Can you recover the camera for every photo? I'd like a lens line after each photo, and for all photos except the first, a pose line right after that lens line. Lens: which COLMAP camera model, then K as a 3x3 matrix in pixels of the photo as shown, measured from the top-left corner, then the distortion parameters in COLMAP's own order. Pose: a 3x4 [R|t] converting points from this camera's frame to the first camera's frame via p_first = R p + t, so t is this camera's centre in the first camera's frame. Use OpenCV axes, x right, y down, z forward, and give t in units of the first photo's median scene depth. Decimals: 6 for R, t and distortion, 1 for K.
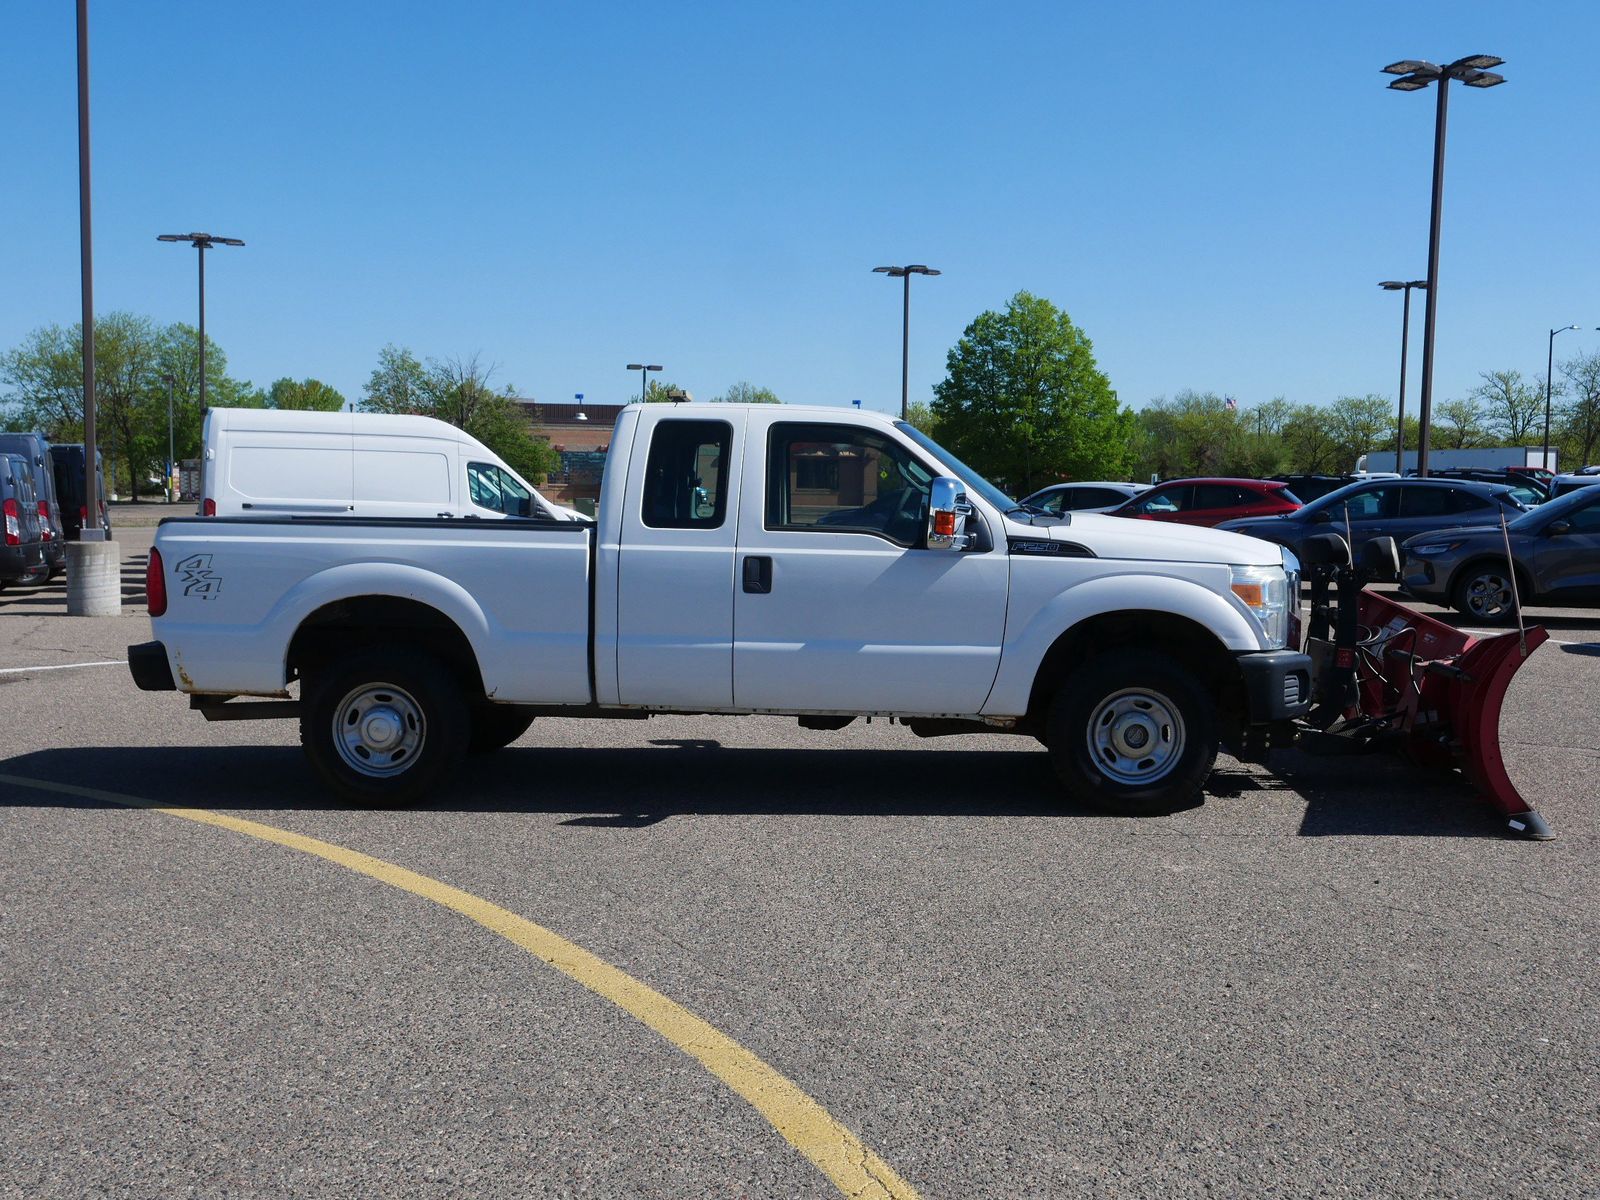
lens RADIAL K [[1779.6, 0, 800.0], [0, 1779.6, 600.0], [0, 0, 1]] dist [-0.022236, -0.030923]
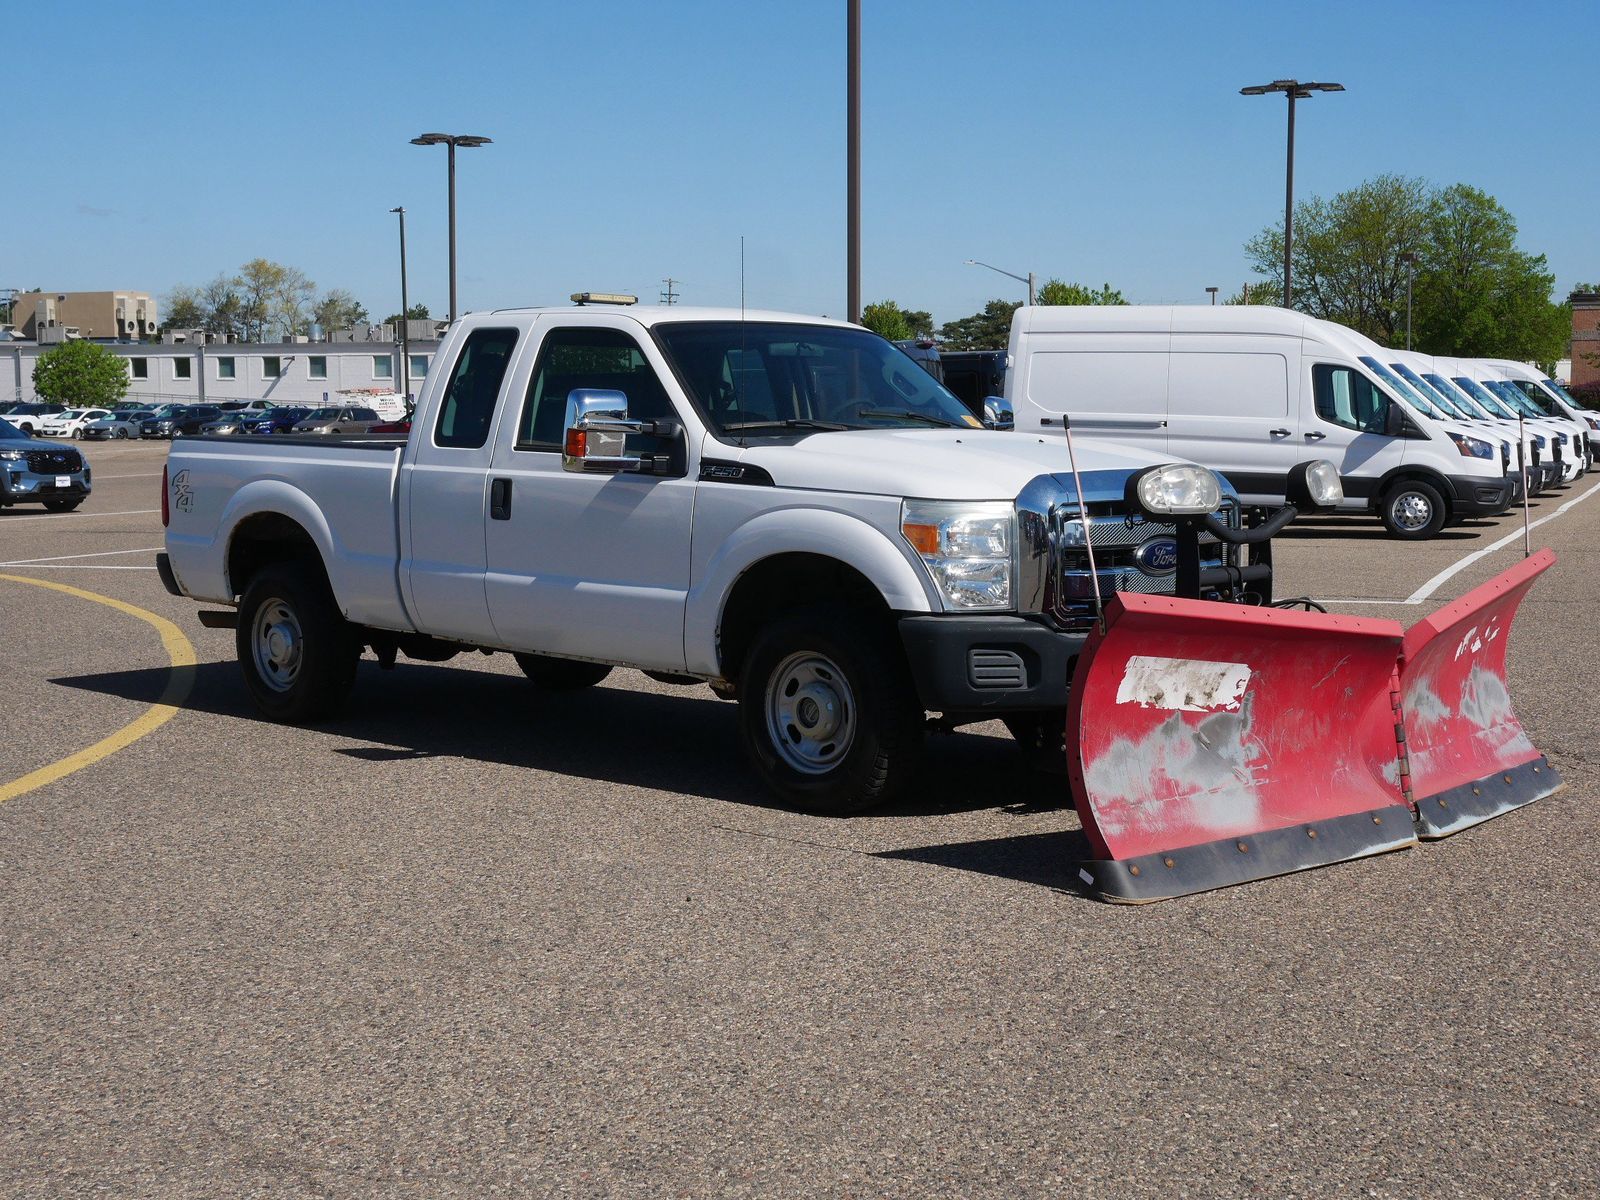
lens RADIAL K [[2401.6, 0, 800.0], [0, 2401.6, 600.0], [0, 0, 1]] dist [-0.005087, -0.017355]
pose [[0.712380, 0.048338, -0.700127, 0.932417], [-0.032816, 0.998828, 0.035571, -0.011262], [0.701026, -0.002365, 0.713132, 0.232835]]
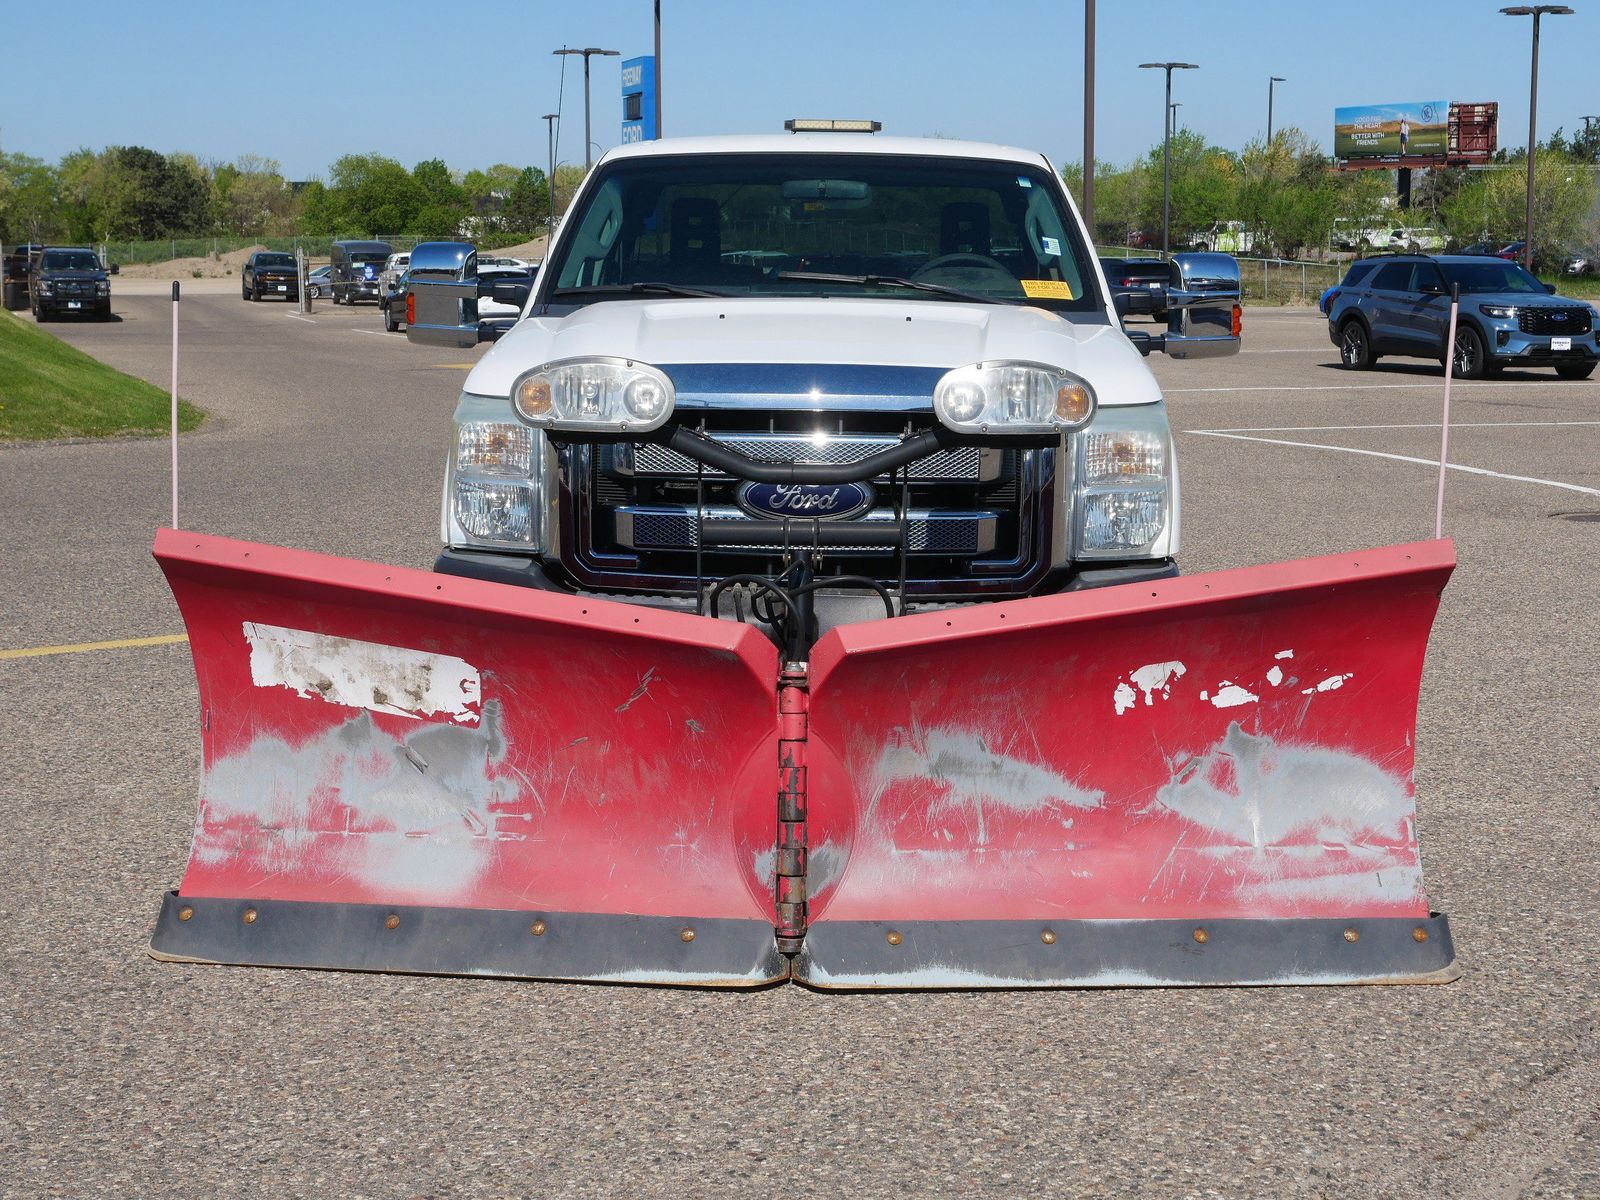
lens RADIAL K [[2620.7, 0, 800.0], [0, 2620.7, 600.0], [0, 0, 1]] dist [-0.026000, -0.091600]
pose [[-0.083732, 0.126043, -0.988485, 1.083246], [-0.062897, 0.989322, 0.131478, -0.074521], [0.994501, 0.073182, -0.074910, 1.241807]]
